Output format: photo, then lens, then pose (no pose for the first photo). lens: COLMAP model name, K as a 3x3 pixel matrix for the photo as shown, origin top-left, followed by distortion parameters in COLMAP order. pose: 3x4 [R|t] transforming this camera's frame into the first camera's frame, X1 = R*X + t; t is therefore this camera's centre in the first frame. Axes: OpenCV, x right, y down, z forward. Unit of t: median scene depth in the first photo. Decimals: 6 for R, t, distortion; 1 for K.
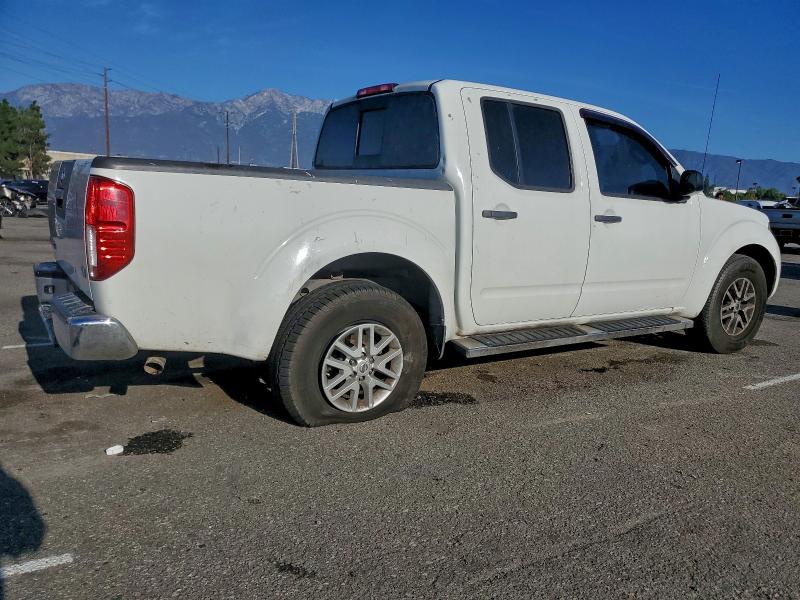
lens RADIAL K [[546.6, 0, 400.0], [0, 546.6, 300.0], [0, 0, 1]] dist [-0.002889, -0.003405]
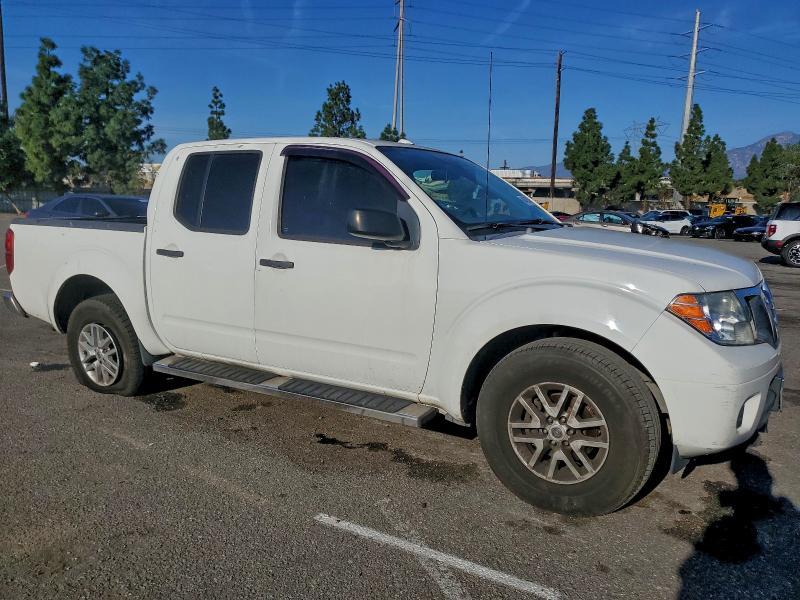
lens RADIAL K [[546.6, 0, 400.0], [0, 546.6, 300.0], [0, 0, 1]] dist [-0.002889, -0.003405]
pose [[0.555187, 0.106193, -0.824919, 1.272065], [-0.160472, 0.986857, 0.019039, -0.141549], [0.816098, 0.121807, 0.564931, 0.676279]]
